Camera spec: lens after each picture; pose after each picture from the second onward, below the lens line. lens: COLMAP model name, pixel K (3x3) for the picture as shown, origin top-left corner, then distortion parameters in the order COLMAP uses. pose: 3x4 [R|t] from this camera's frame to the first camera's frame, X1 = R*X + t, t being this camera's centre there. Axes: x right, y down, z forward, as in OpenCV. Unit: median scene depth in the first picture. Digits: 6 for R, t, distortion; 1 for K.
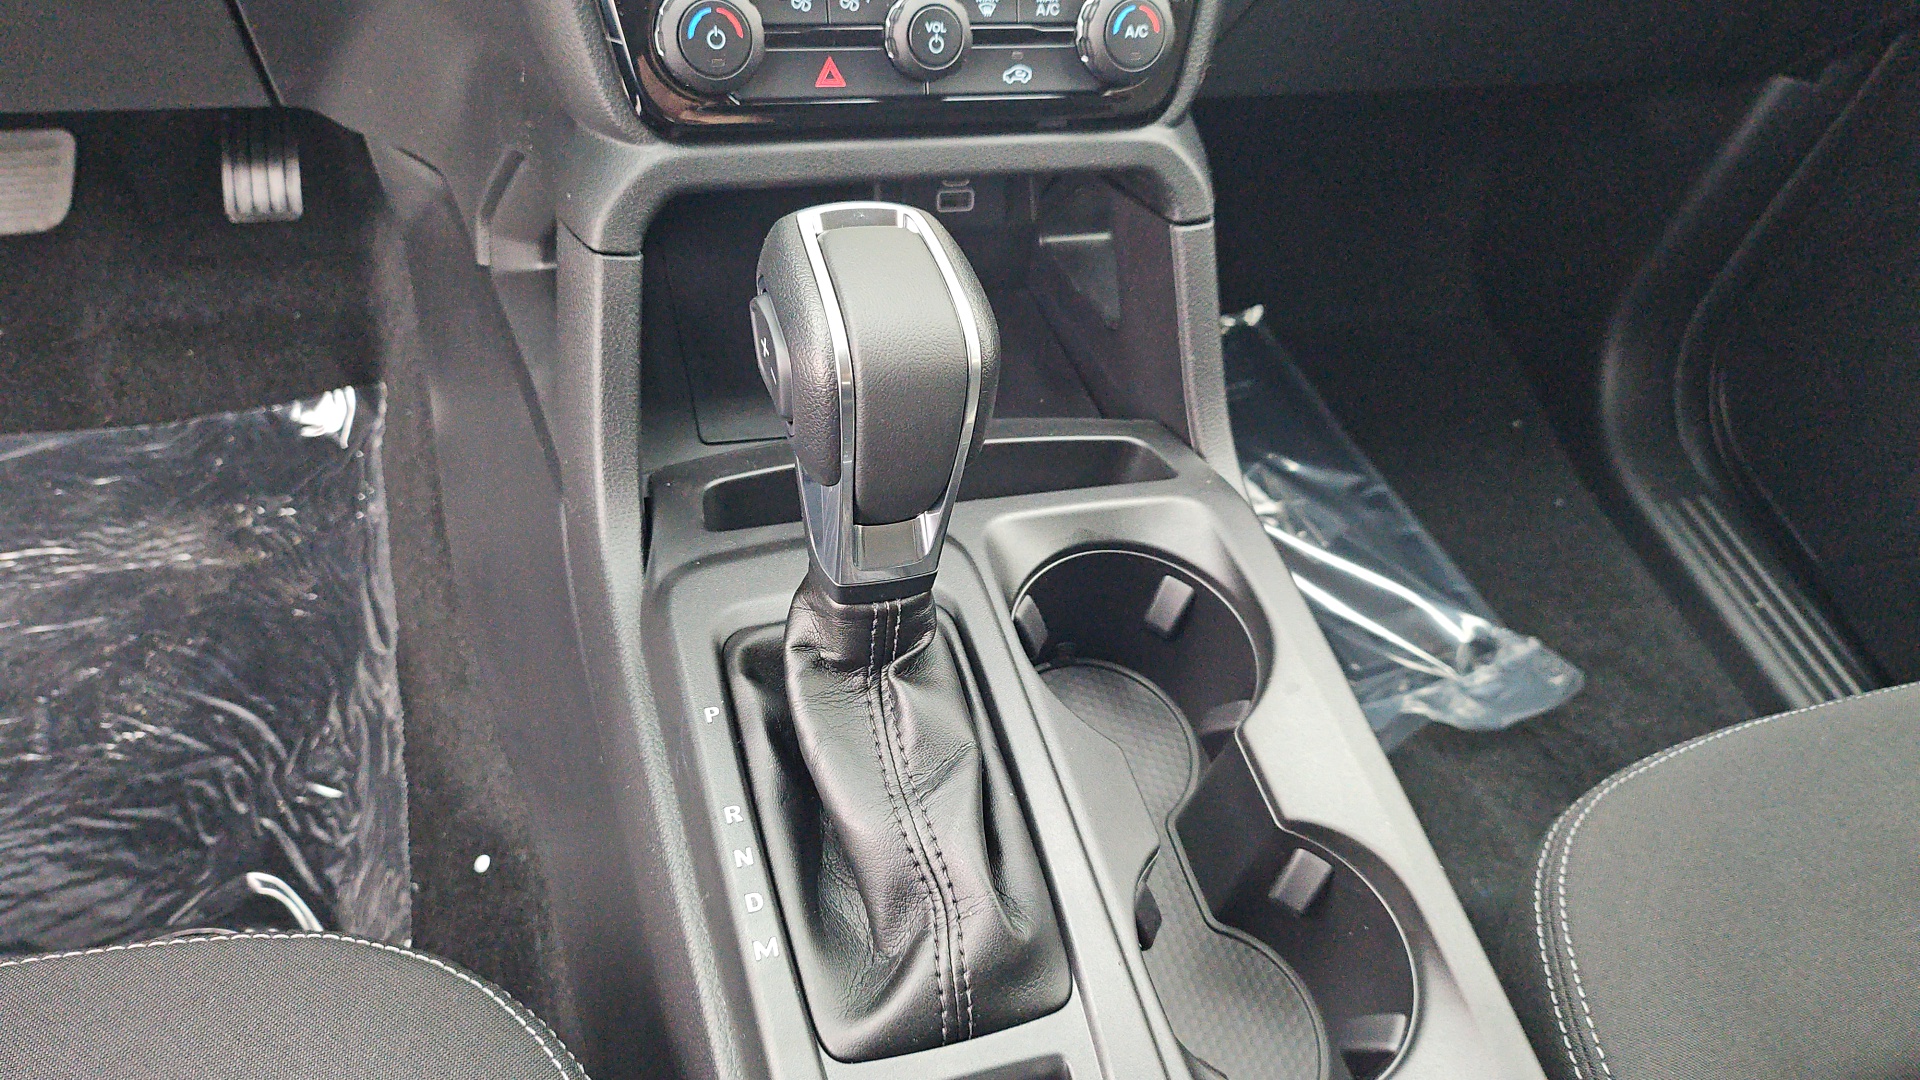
lens RADIAL K [[1356.1, 0, 960.0], [0, 1356.1, 540.0], [0, 0, 1]] dist [0.063854, -0.074076]
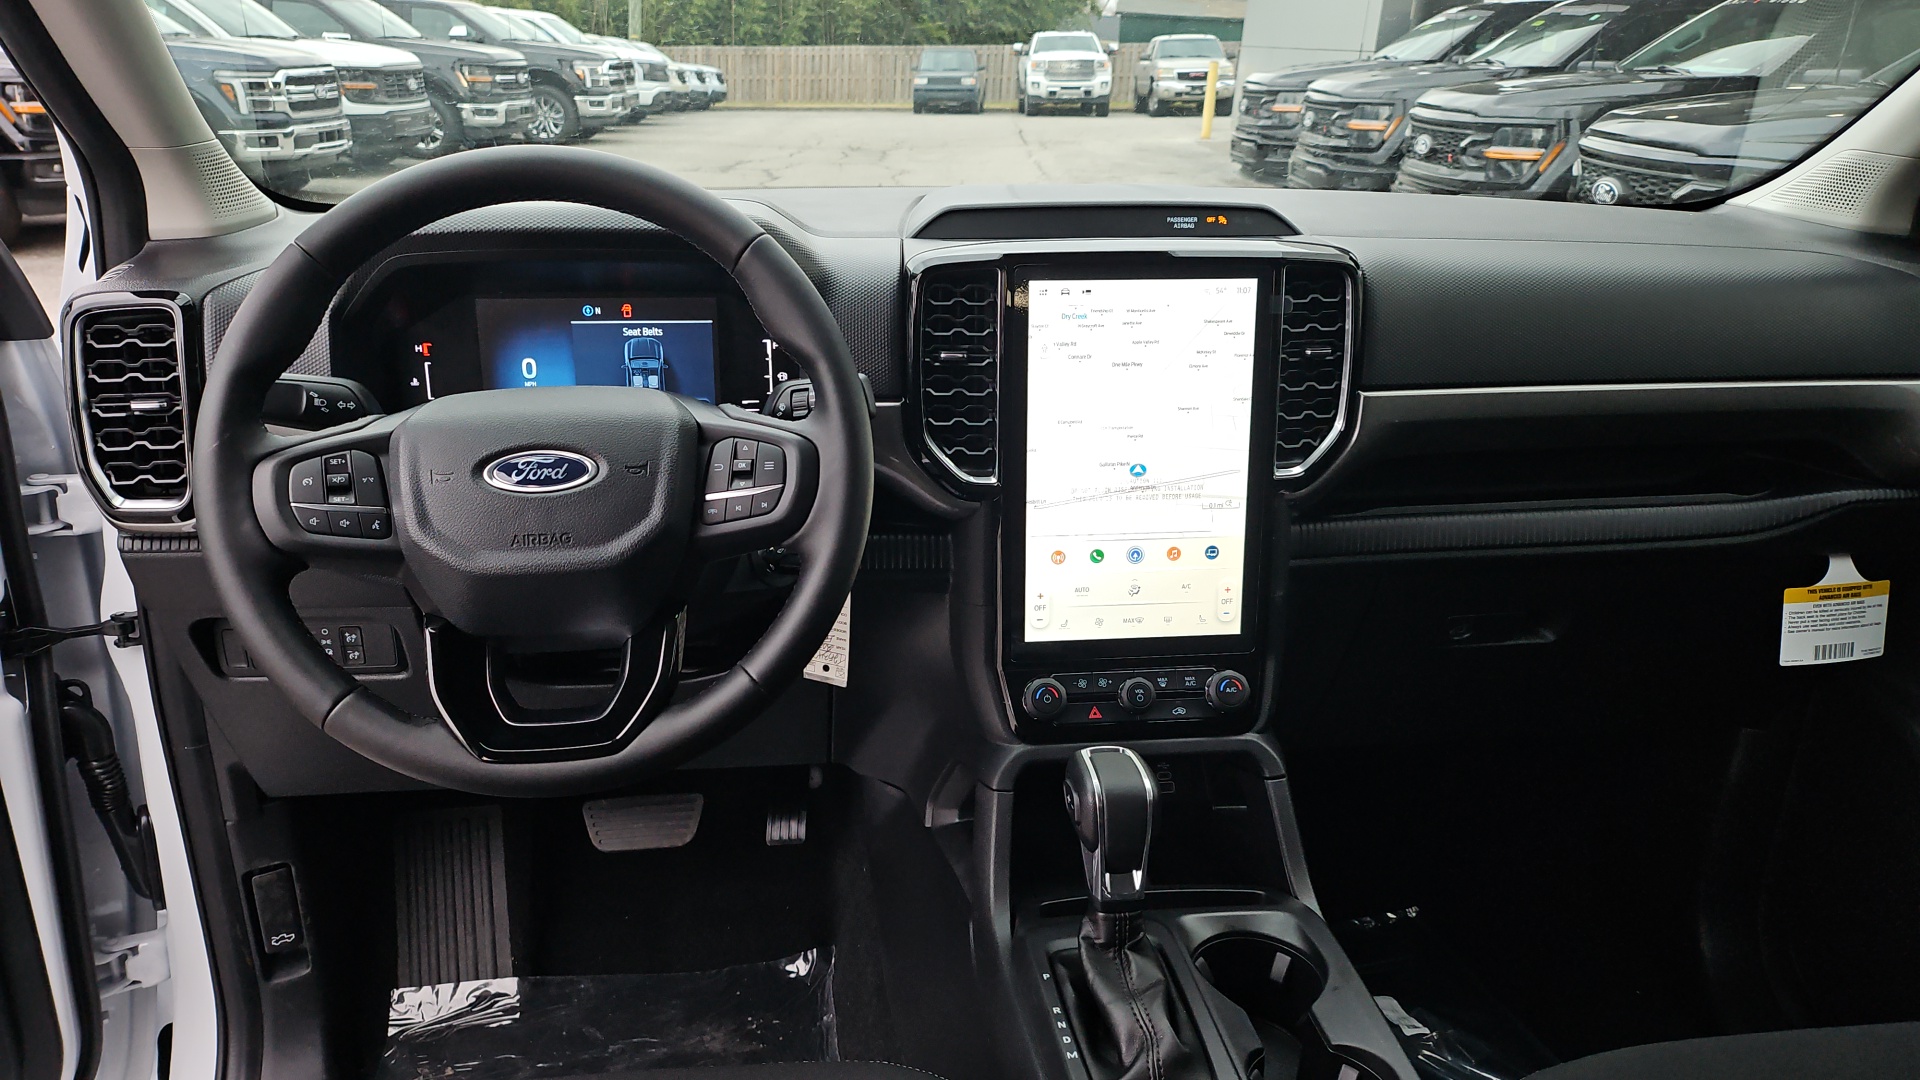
lens RADIAL K [[1384.8, 0, 969.8], [0, 1384.8, 546.8], [0, 0, 1]] dist [0.073020, -0.077722]
pose [[0.979925, -0.080543, -0.182371, 0.138412], [-0.024522, 0.859120, -0.511187, 0.582113], [0.197851, 0.505397, 0.839898, -1.082306]]
